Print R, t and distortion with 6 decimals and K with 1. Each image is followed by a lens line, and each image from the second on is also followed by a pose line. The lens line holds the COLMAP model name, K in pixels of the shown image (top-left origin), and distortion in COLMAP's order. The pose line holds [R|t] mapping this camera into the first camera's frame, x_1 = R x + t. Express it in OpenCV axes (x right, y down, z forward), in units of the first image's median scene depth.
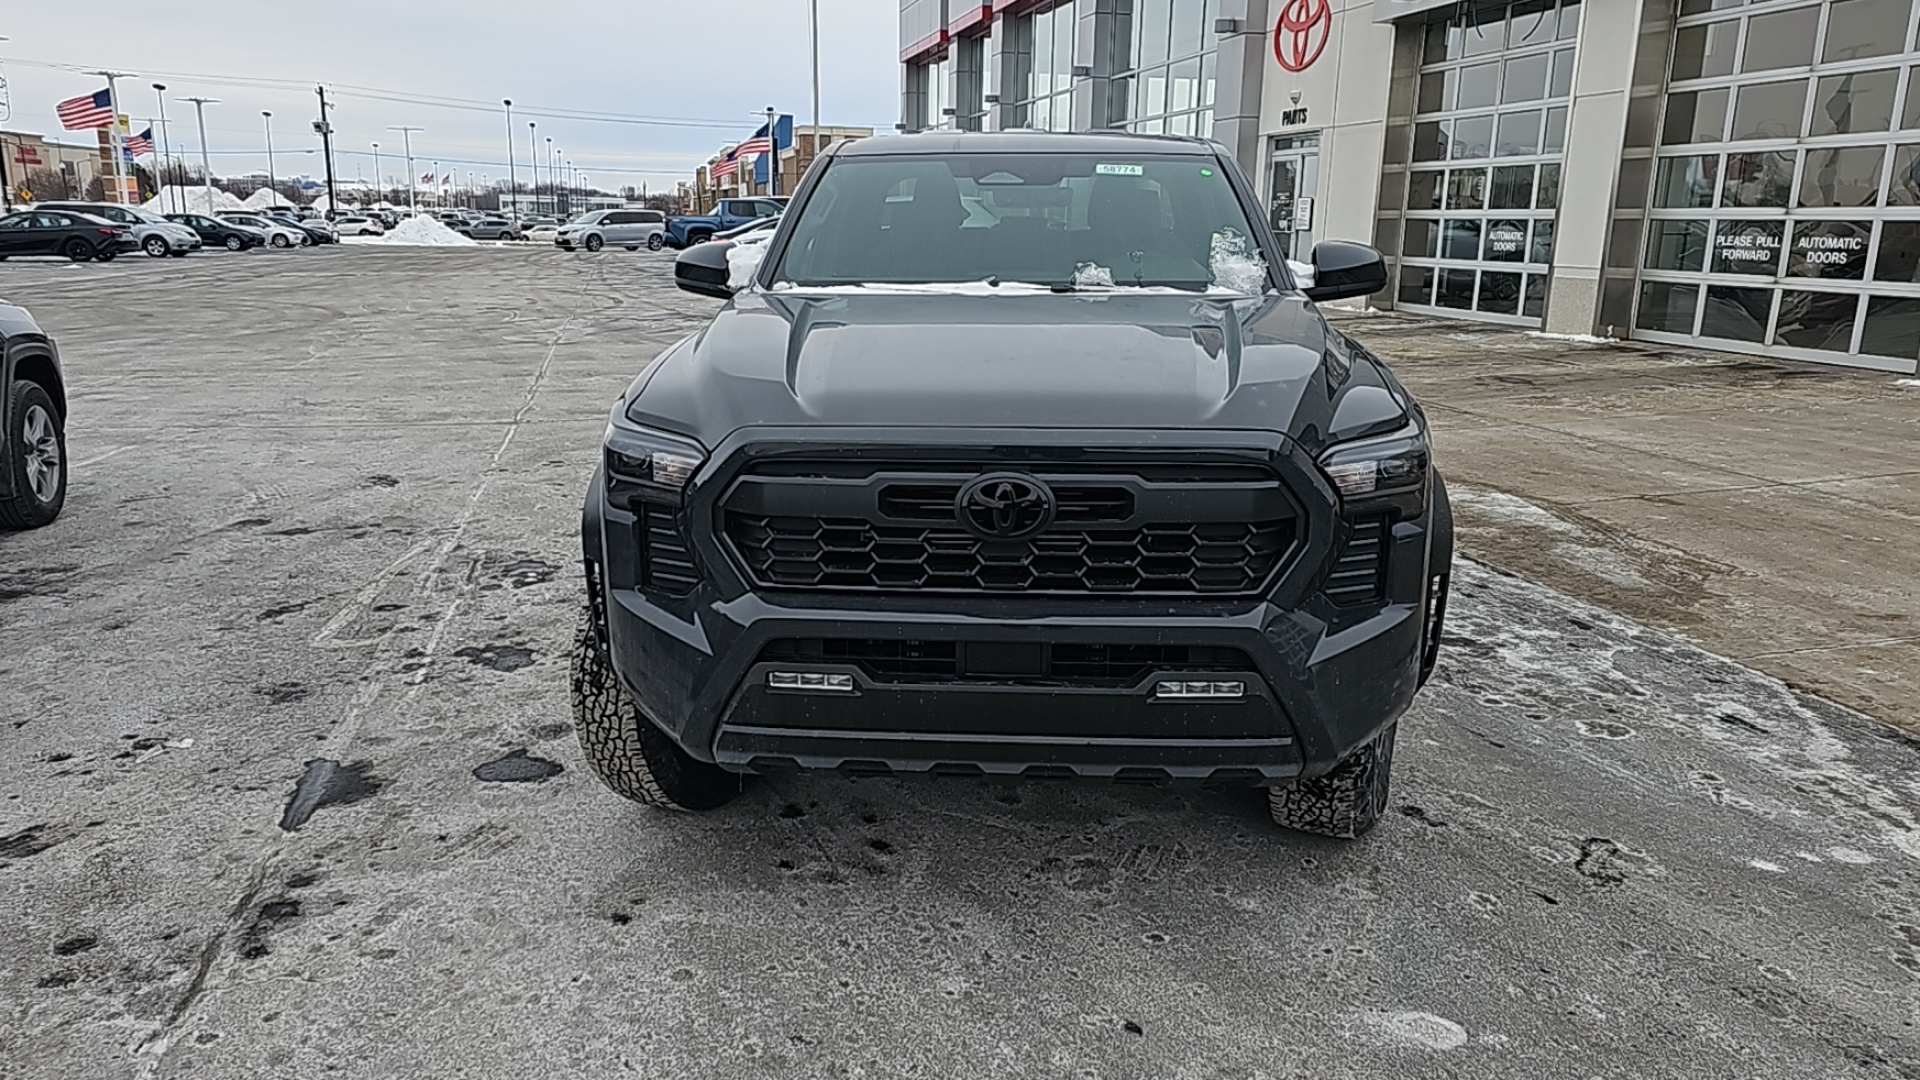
lens RADIAL K [[1367.6, 0, 959.1], [0, 1367.6, 540.1], [0, 0, 1]] dist [0.074549, -0.051967]
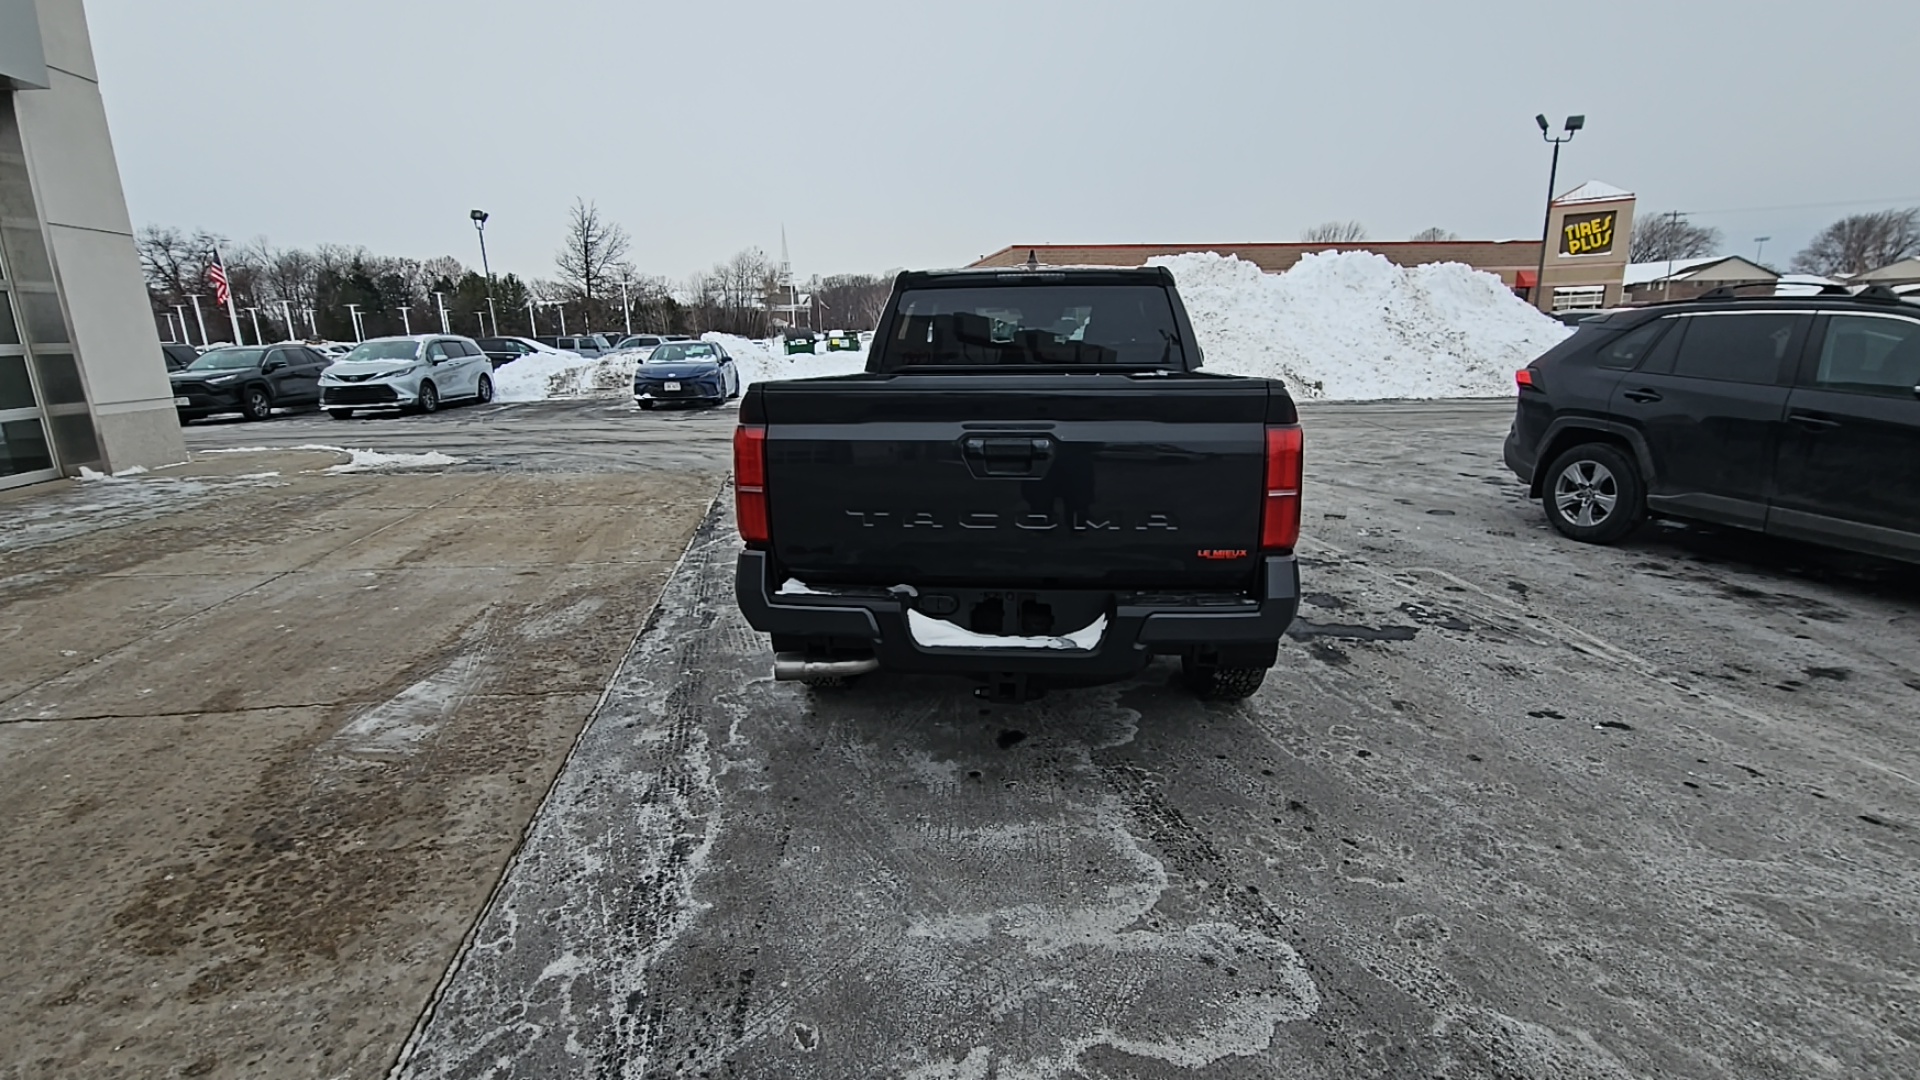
lens RADIAL K [[852.7, 0, 980.7], [0, 852.7, 539.0], [0, 0, 1]] dist [0.009931, -0.006981]
pose [[-0.999286, 0.000322, 0.037792, 0.077260], [0.017403, 0.891569, 0.452550, -0.484756], [-0.033548, 0.452884, -0.890938, 2.053594]]
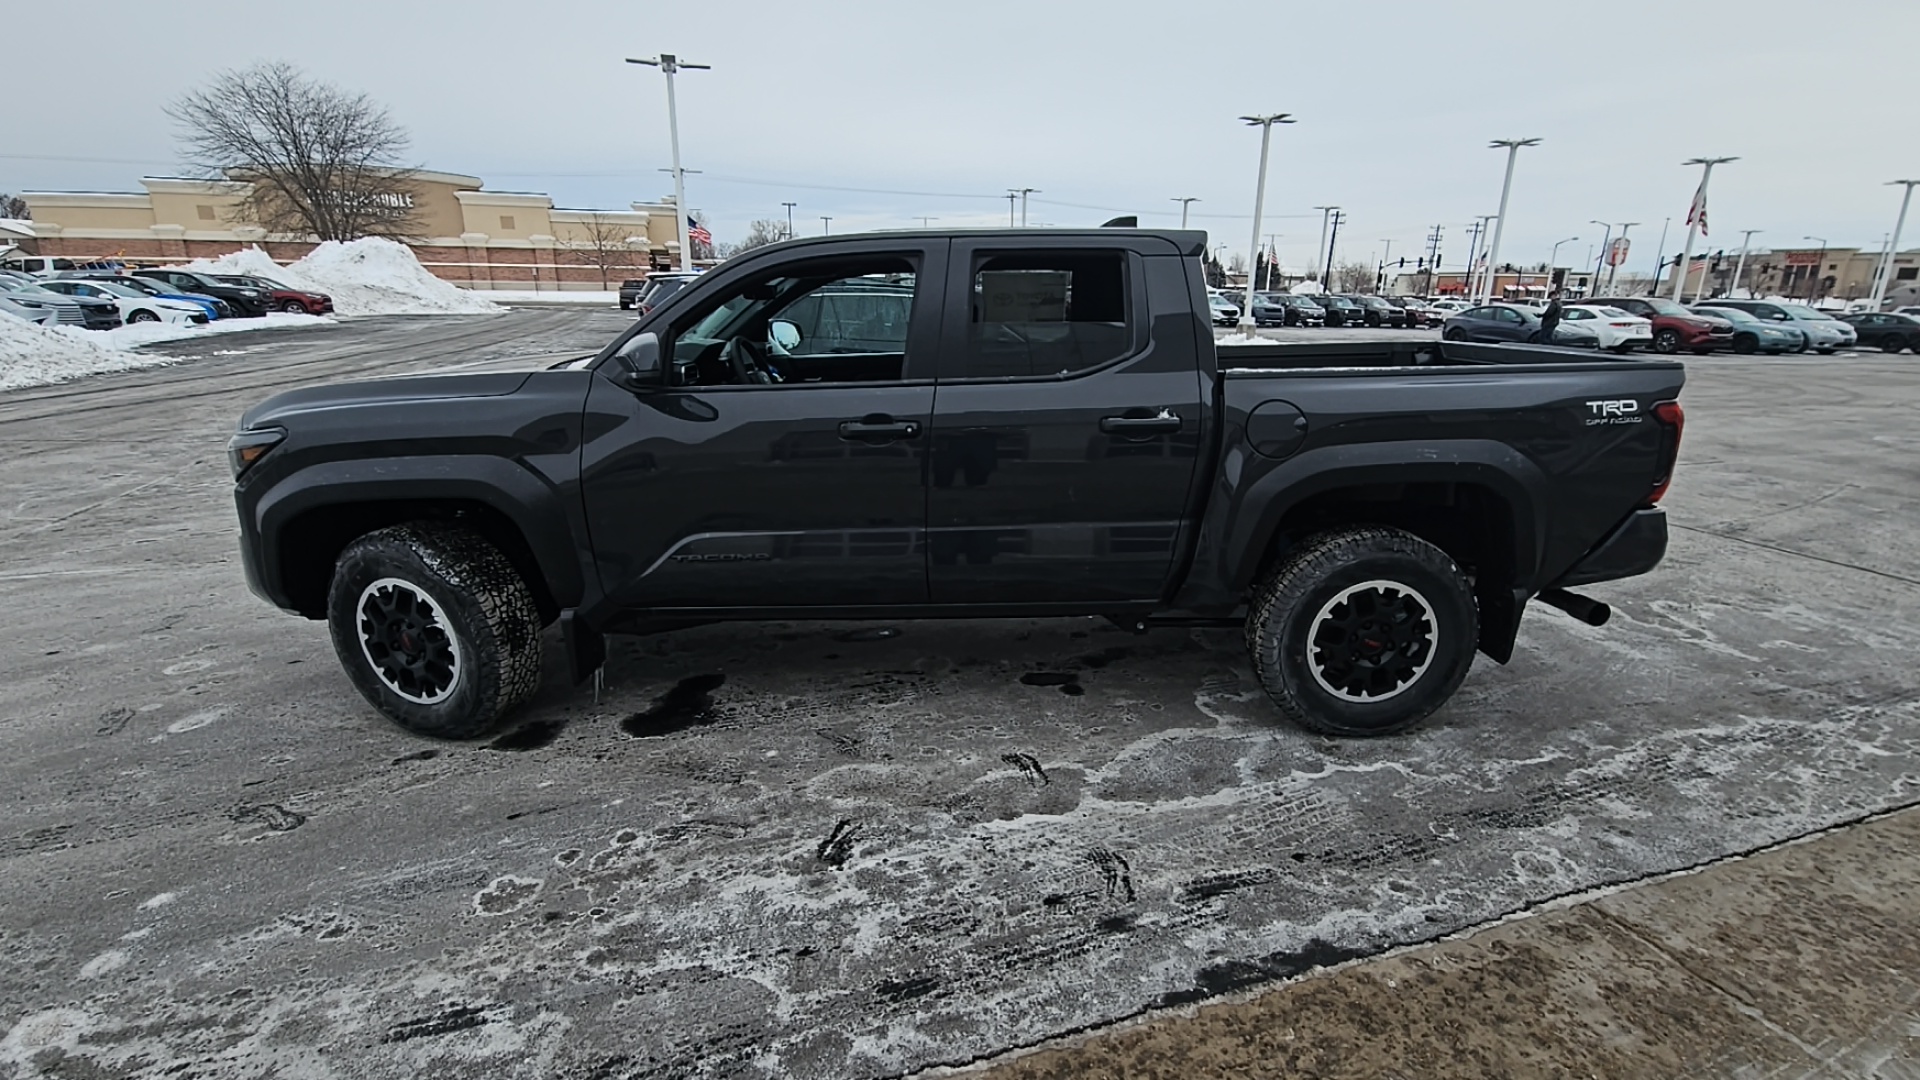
lens RADIAL K [[852.7, 0, 978.8], [0, 852.7, 538.0], [0, 0, 1]] dist [0.009931, -0.006981]
pose [[0.079086, 0.269988, -0.959610, 0.821240], [-0.241574, 0.939123, 0.244315, -0.246157], [0.967154, 0.212495, 0.139494, 1.005938]]
